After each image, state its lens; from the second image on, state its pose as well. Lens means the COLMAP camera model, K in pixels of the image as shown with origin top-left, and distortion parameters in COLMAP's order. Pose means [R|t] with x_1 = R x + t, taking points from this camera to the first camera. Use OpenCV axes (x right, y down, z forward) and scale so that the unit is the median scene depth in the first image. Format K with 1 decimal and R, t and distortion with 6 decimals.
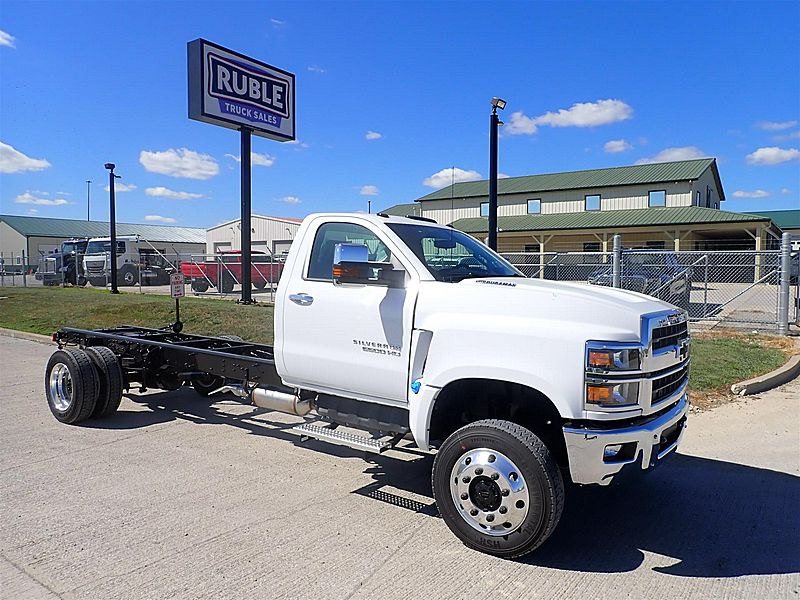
lens RADIAL K [[562.9, 0, 400.0], [0, 562.9, 300.0], [0, 0, 1]] dist [0.035517, 0.003262]
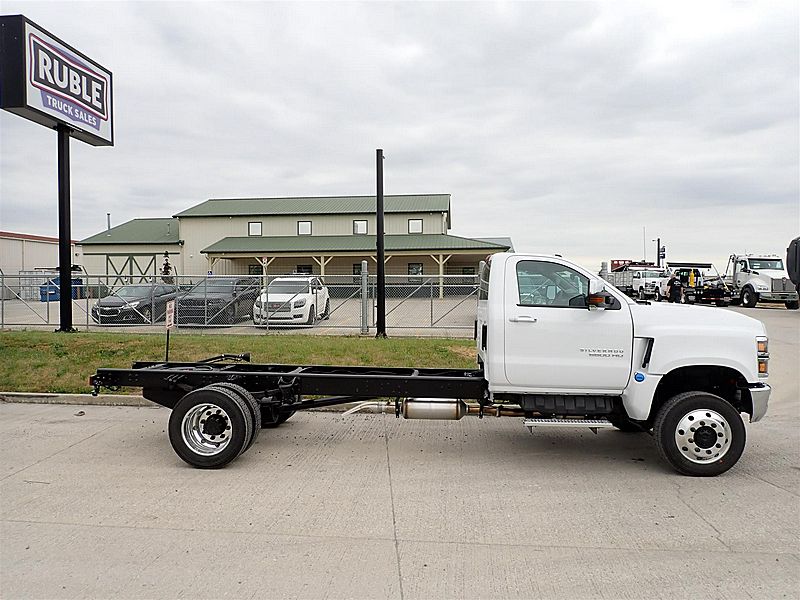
lens RADIAL K [[562.9, 0, 400.0], [0, 562.9, 300.0], [0, 0, 1]] dist [0.035517, 0.003262]
pose [[0.855694, -0.024362, 0.516908, -0.295368], [0.038043, 0.999150, -0.015888, -0.010801], [-0.516082, 0.033260, 0.855893, 0.012660]]
